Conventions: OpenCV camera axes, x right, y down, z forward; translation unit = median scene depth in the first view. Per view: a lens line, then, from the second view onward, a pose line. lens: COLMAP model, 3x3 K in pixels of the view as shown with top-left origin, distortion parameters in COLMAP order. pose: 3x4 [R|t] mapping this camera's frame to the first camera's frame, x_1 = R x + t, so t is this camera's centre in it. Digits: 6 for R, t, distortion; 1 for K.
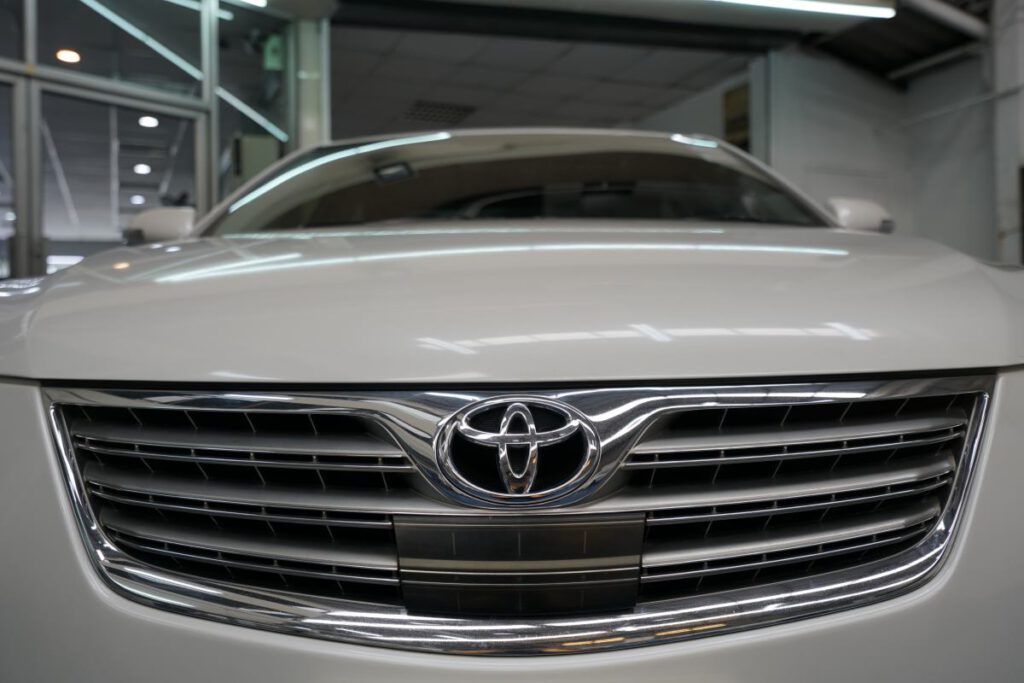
lens RADIAL K [[910.9, 0, 512.0], [0, 910.9, 341.5], [0, 0, 1]] dist [0.002907, 0.003095]
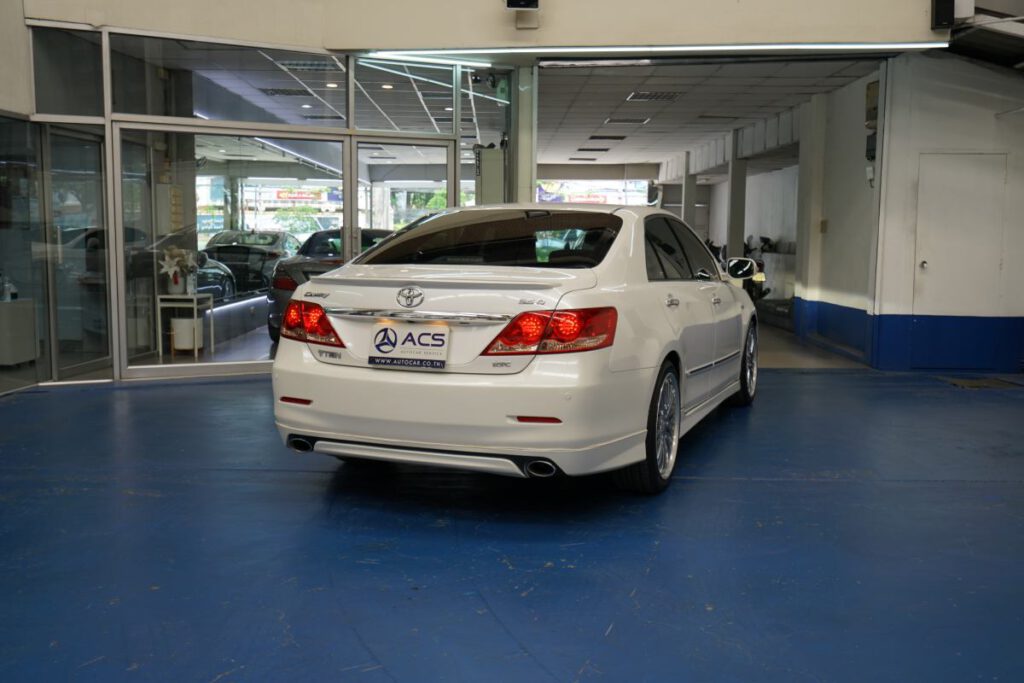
lens RADIAL K [[995.6, 0, 512.0], [0, 995.6, 341.5], [0, 0, 1]] dist [0.002396, -0.000722]
pose [[0.923796, 0.063937, -0.377509, 0.397927], [-0.022187, 0.993241, 0.113927, -0.094742], [0.382242, -0.096870, 0.918971, -0.536457]]
